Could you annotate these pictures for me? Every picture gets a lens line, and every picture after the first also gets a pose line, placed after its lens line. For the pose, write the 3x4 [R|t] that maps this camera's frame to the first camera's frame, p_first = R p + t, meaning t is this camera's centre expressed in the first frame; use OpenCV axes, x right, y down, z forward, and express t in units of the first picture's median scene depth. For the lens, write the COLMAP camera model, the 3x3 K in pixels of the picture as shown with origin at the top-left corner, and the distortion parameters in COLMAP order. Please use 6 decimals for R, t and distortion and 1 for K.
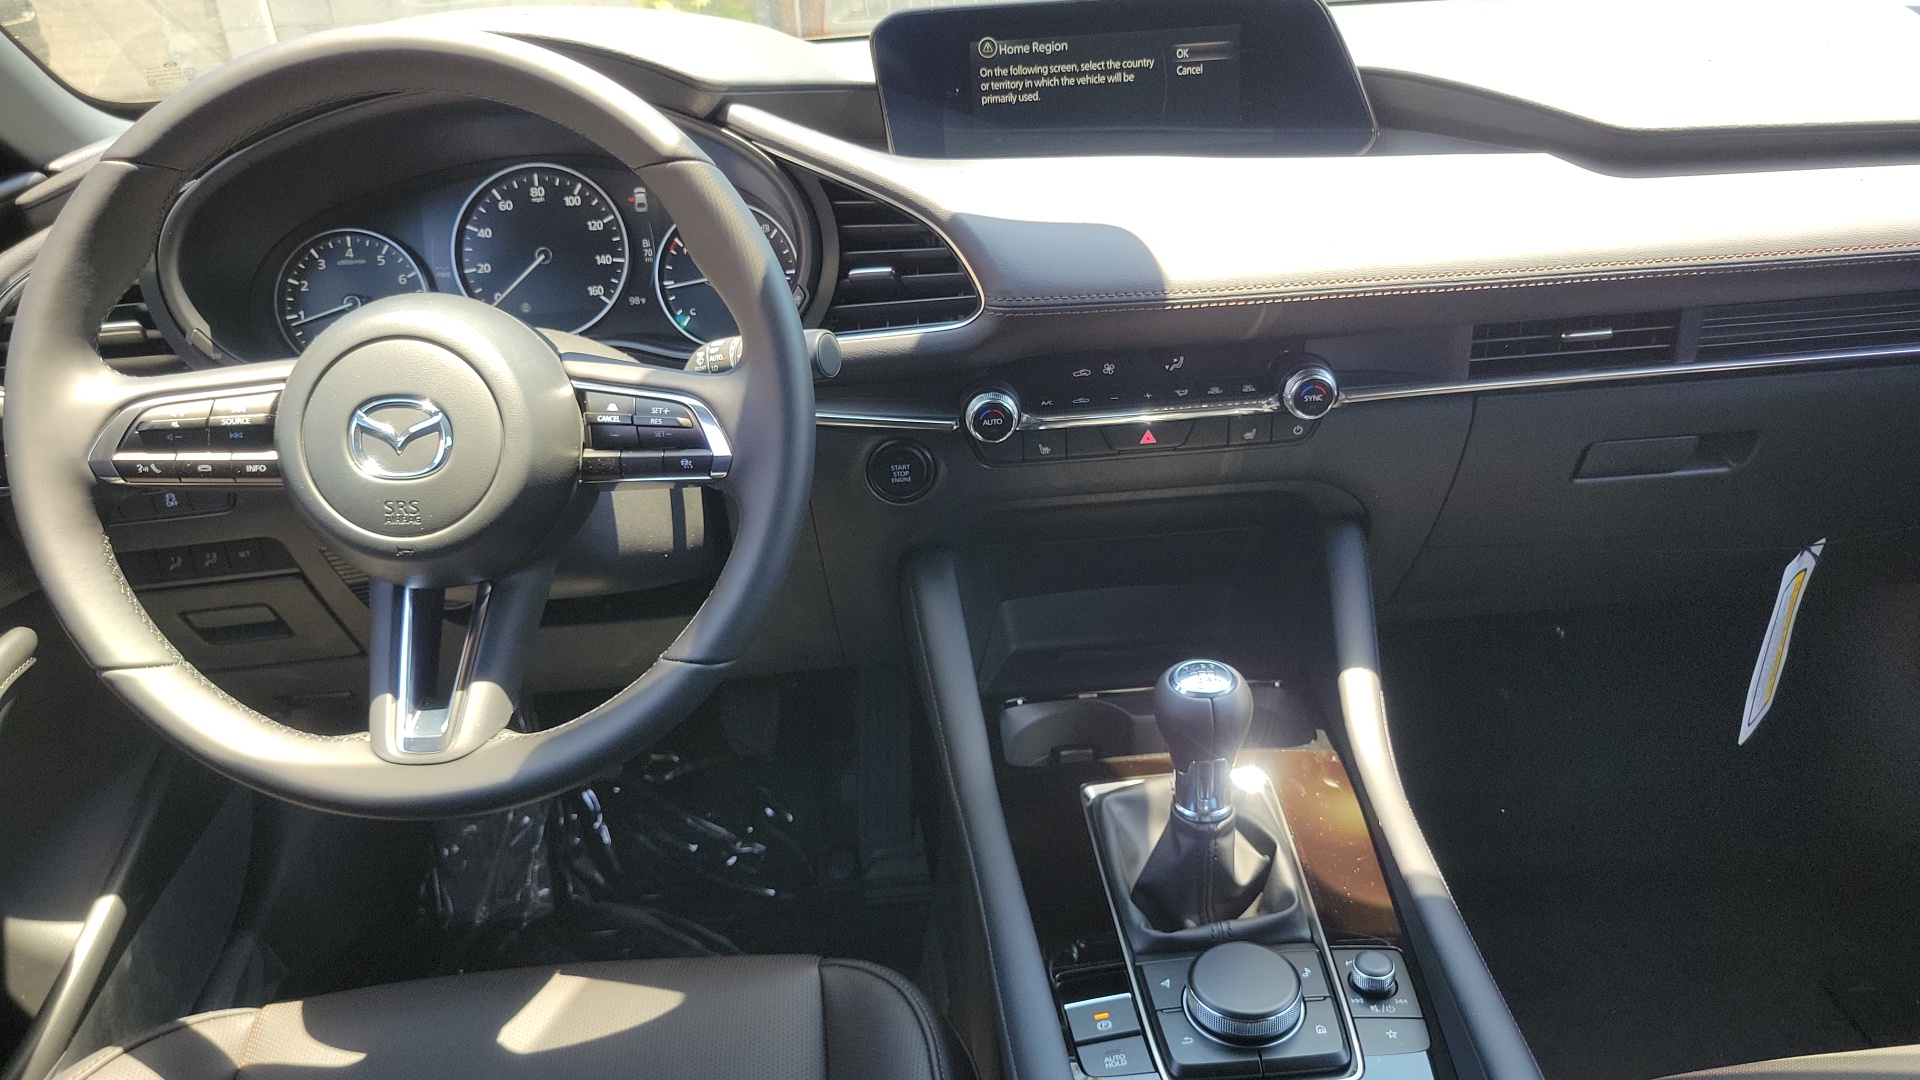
lens RADIAL K [[1490.8, 0, 972.3], [0, 1490.8, 544.9], [0, 0, 1]] dist [0.022164, -0.011560]
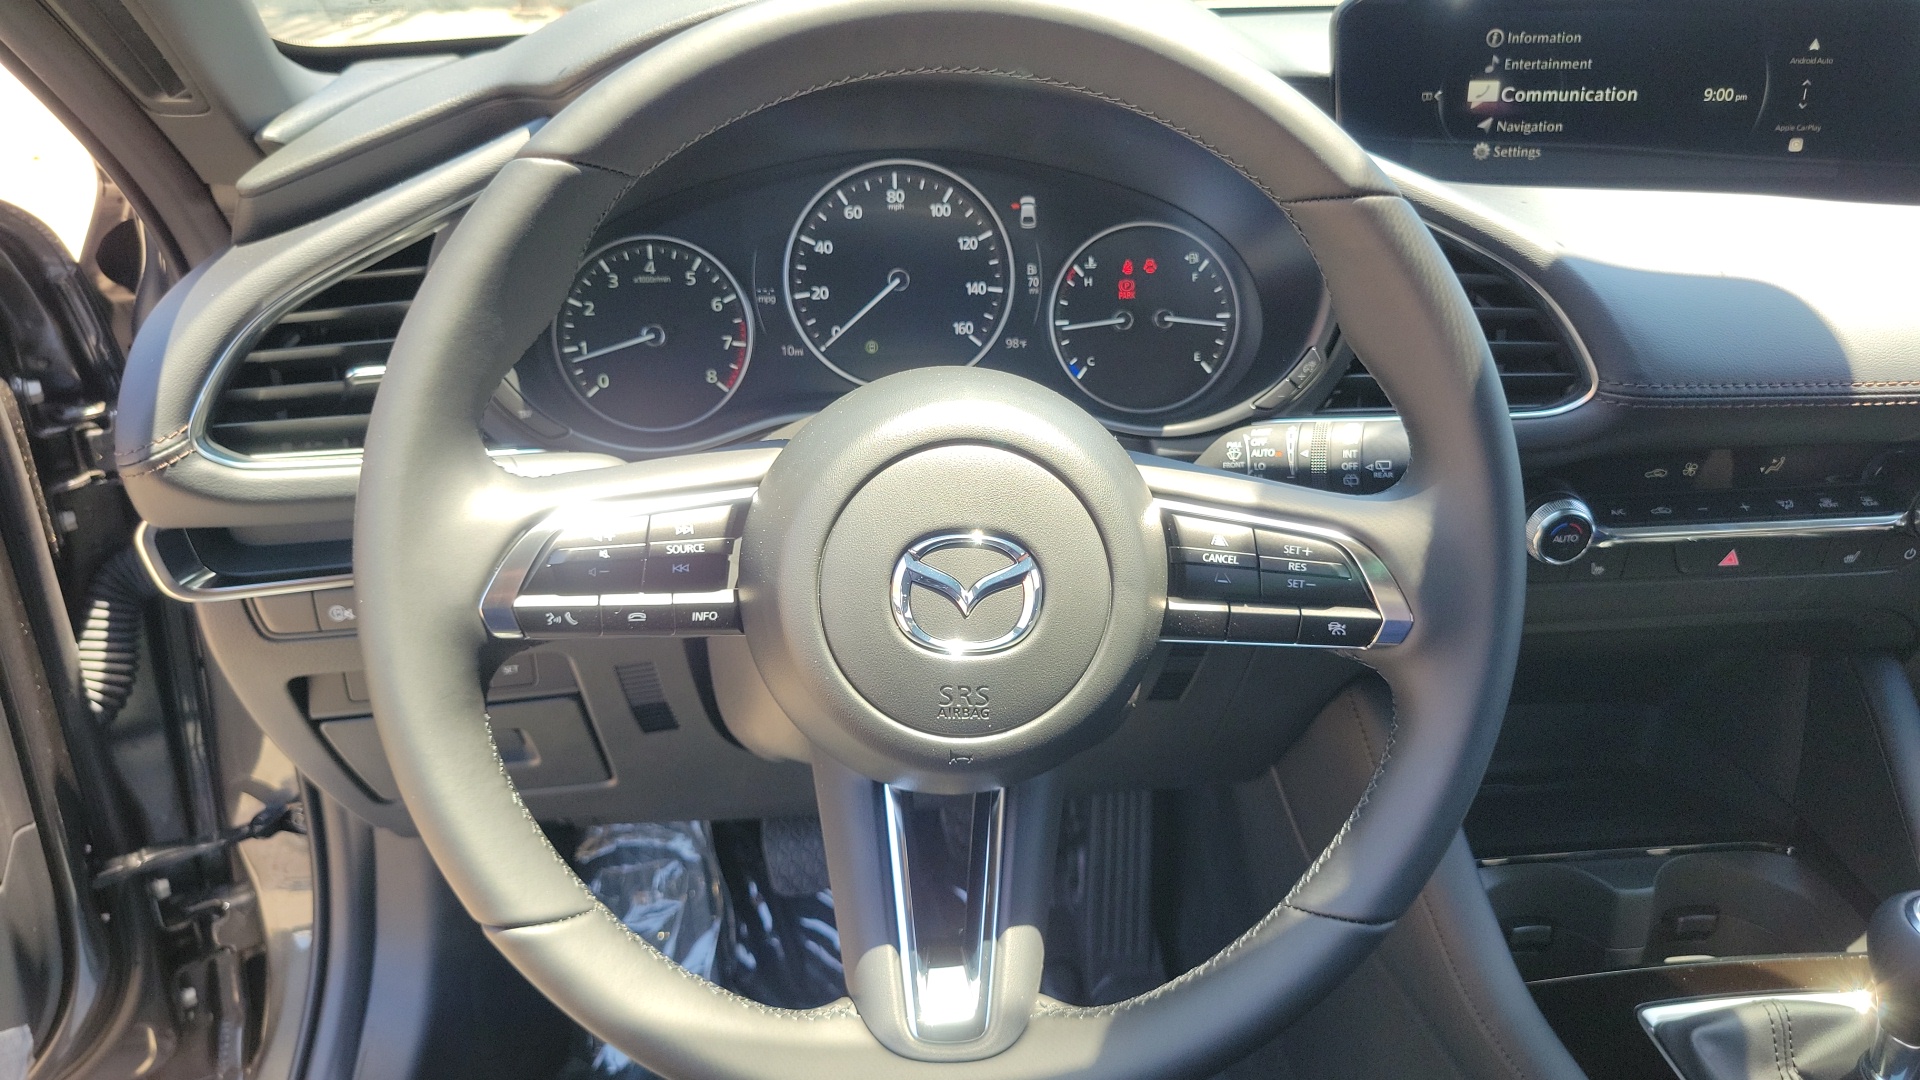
lens RADIAL K [[1490.8, 0, 968.5], [0, 1490.8, 533.6], [0, 0, 1]] dist [0.022164, -0.011560]
pose [[0.996567, 0.030783, 0.076852, -0.335655], [-0.031886, 0.999405, 0.013156, -0.082450], [-0.076402, -0.015562, 0.996956, 0.257536]]
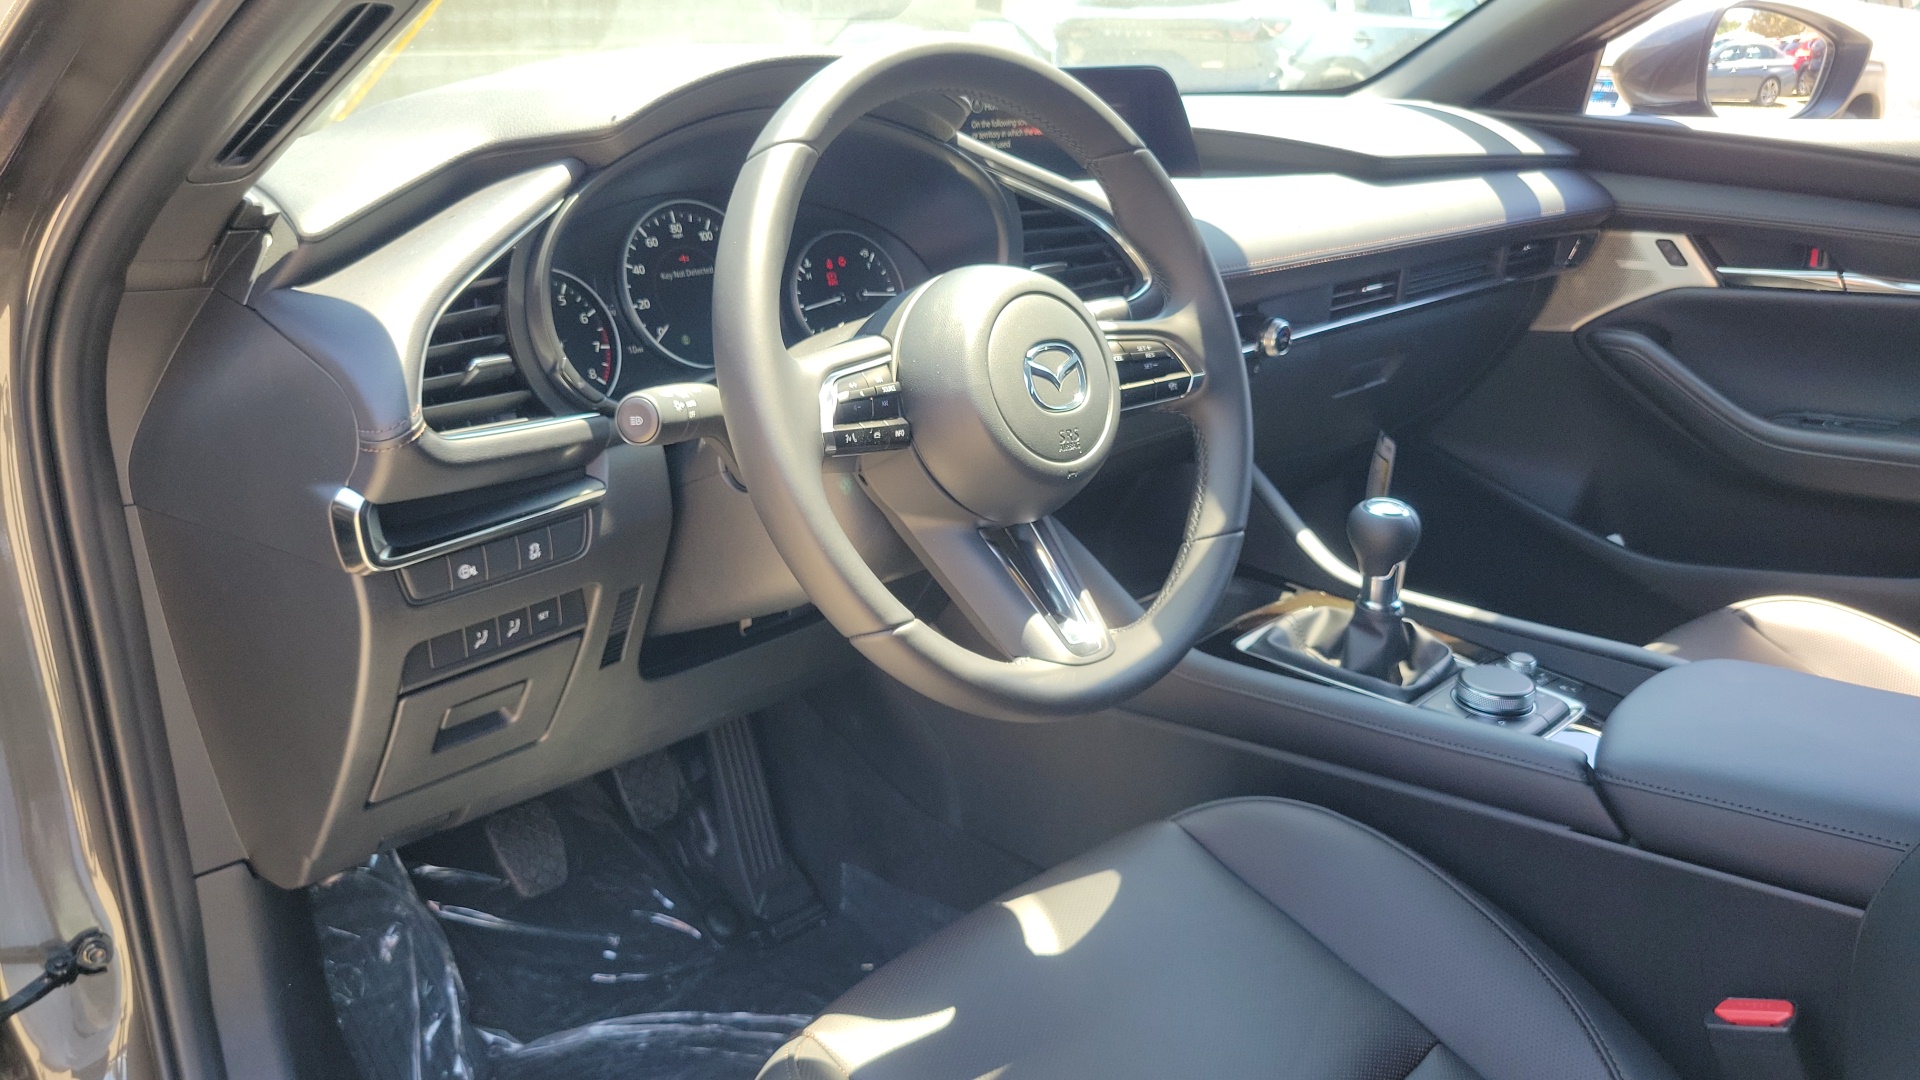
lens RADIAL K [[1490.8, 0, 968.5], [0, 1490.8, 538.3], [0, 0, 1]] dist [0.022164, -0.011560]
pose [[0.726827, -0.162102, 0.667417, -0.941668], [0.241033, 0.970145, -0.026860, 0.049461], [-0.643137, 0.180392, 0.744200, 0.163088]]
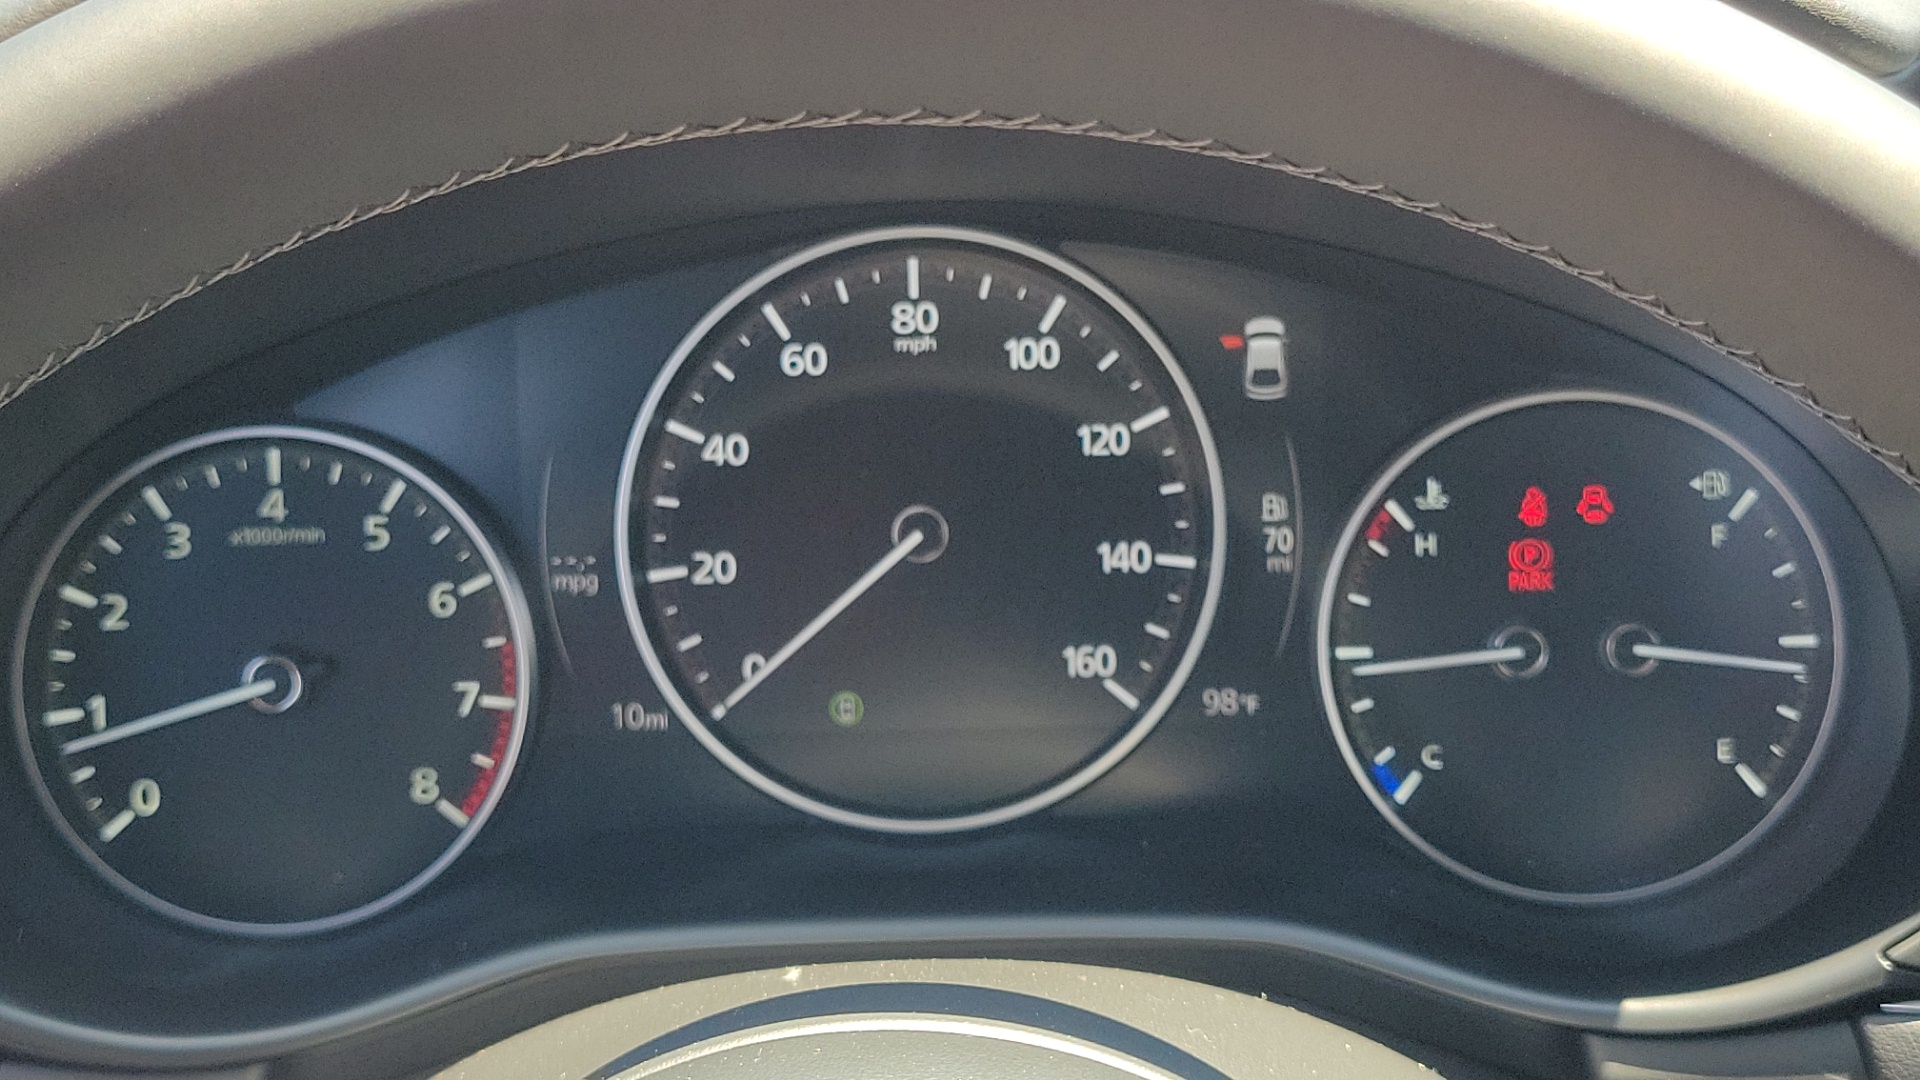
lens RADIAL K [[2985.2, 0, 926.2], [0, 2985.2, 529.0], [0, 0, 1]] dist [0.013576, 0.000000]
pose [[0.997752, 0.048552, -0.046194, -0.284090], [-0.051305, 0.996854, -0.060419, -0.175086], [0.043116, 0.062653, 0.997104, 0.462366]]
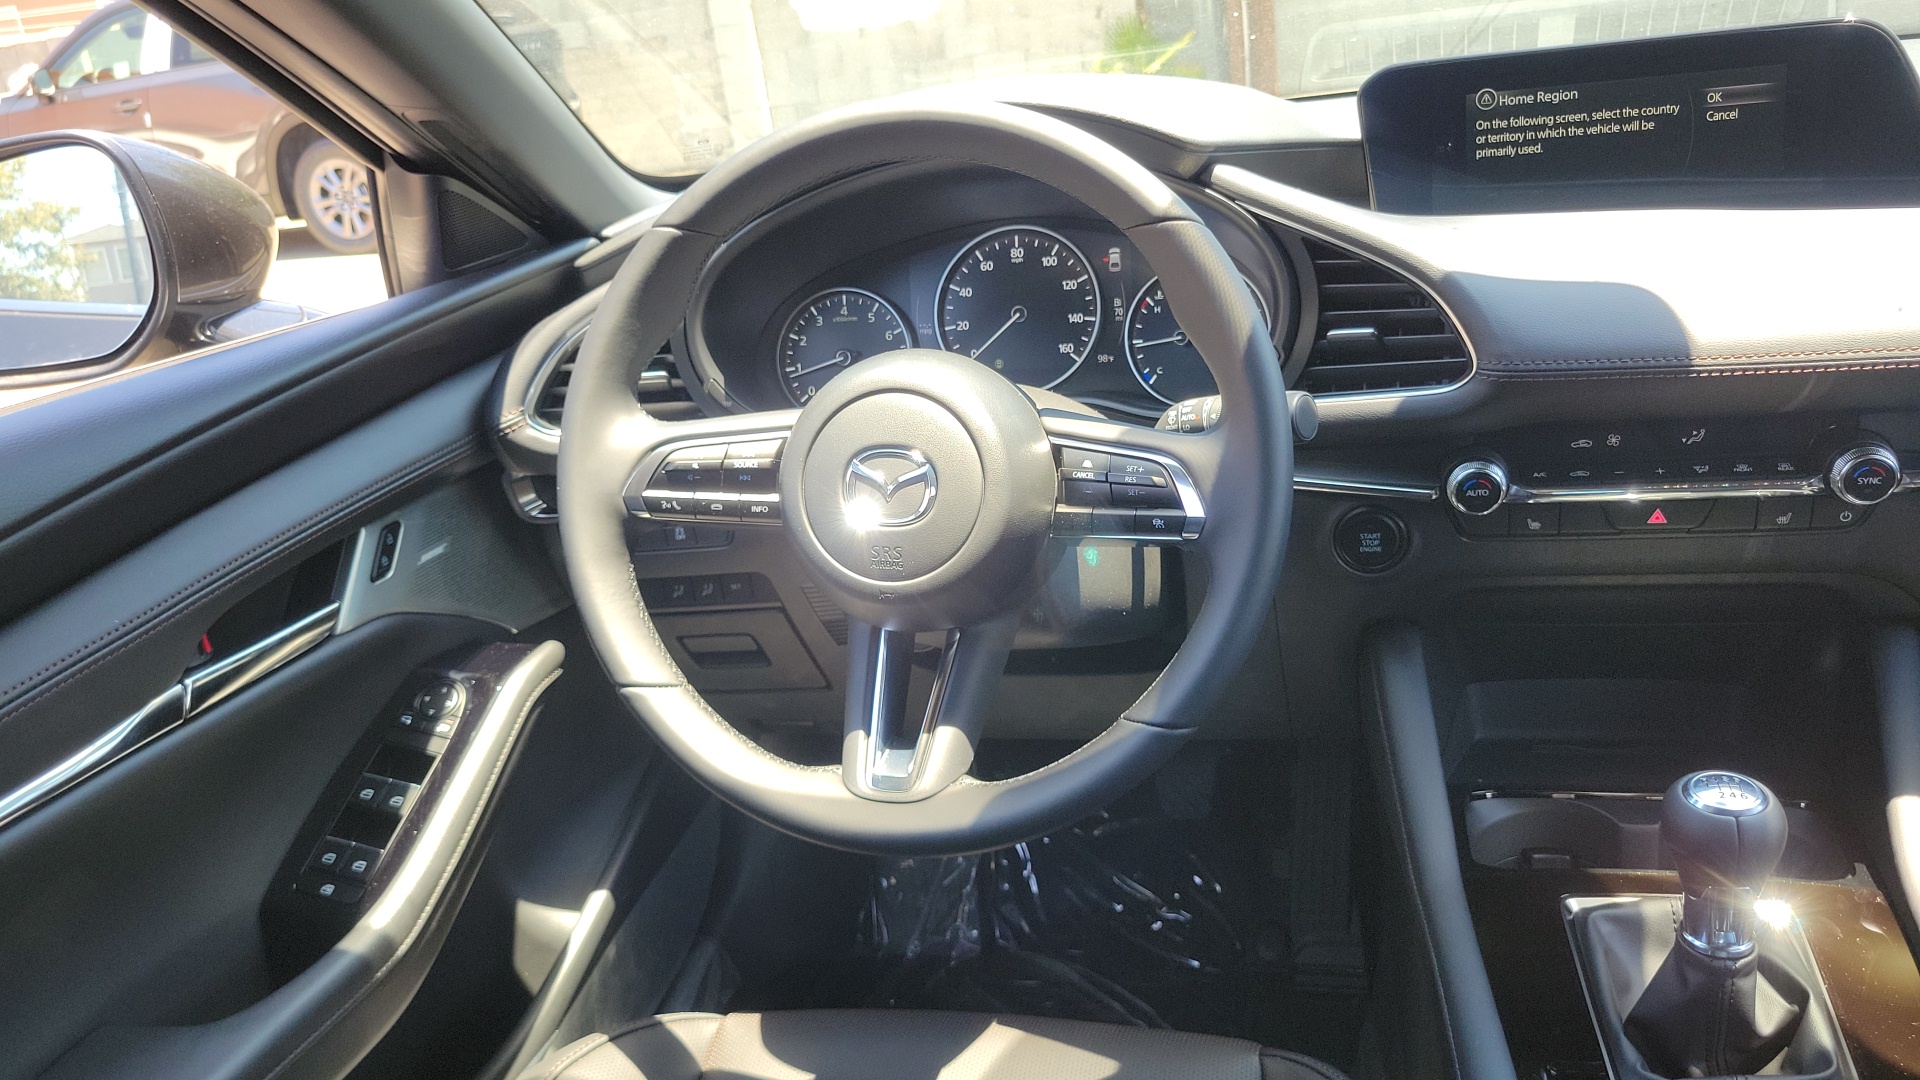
lens RADIAL K [[1490.8, 0, 964.4], [0, 1490.8, 525.6], [0, 0, 1]] dist [0.022164, -0.011560]
pose [[0.958571, 0.047231, -0.280912, -0.029740], [-0.061418, 0.997232, -0.041911, -0.002810], [0.278155, 0.057427, 0.958818, 0.012864]]
